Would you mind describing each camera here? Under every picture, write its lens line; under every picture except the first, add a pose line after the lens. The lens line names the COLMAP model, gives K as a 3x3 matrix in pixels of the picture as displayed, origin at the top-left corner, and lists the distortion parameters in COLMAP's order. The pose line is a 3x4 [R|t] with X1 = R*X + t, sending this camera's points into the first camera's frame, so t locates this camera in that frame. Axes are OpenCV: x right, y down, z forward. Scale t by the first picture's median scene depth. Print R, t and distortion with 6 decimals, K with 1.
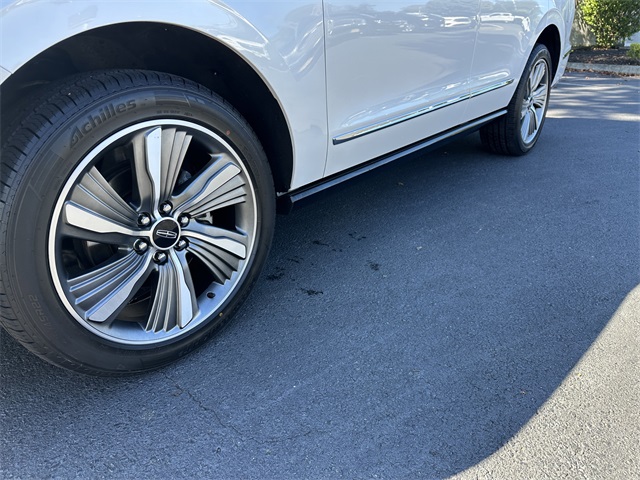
lens RADIAL K [[455.1, 0, 317.6], [0, 455.1, 227.0], [0, 0, 1]] dist [0.109571, -0.155154]
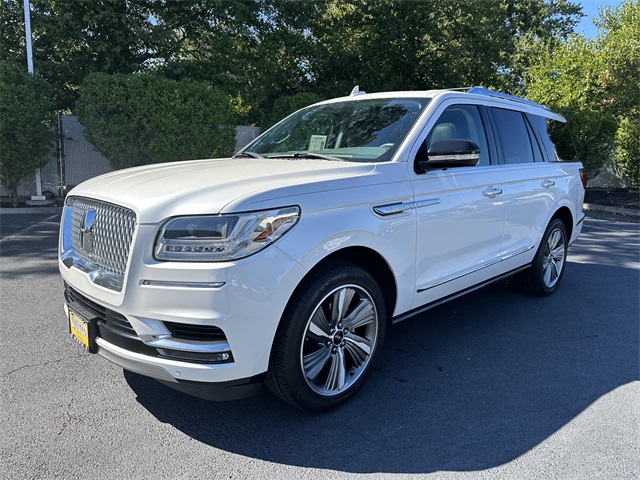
lens RADIAL K [[455.1, 0, 317.6], [0, 455.1, 227.0], [0, 0, 1]] dist [0.109571, -0.155154]
pose [[0.993706, 0.048842, -0.100814, -0.196325], [-0.070727, 0.971440, -0.226500, 0.003367], [0.086872, 0.232205, 0.968780, -0.869373]]
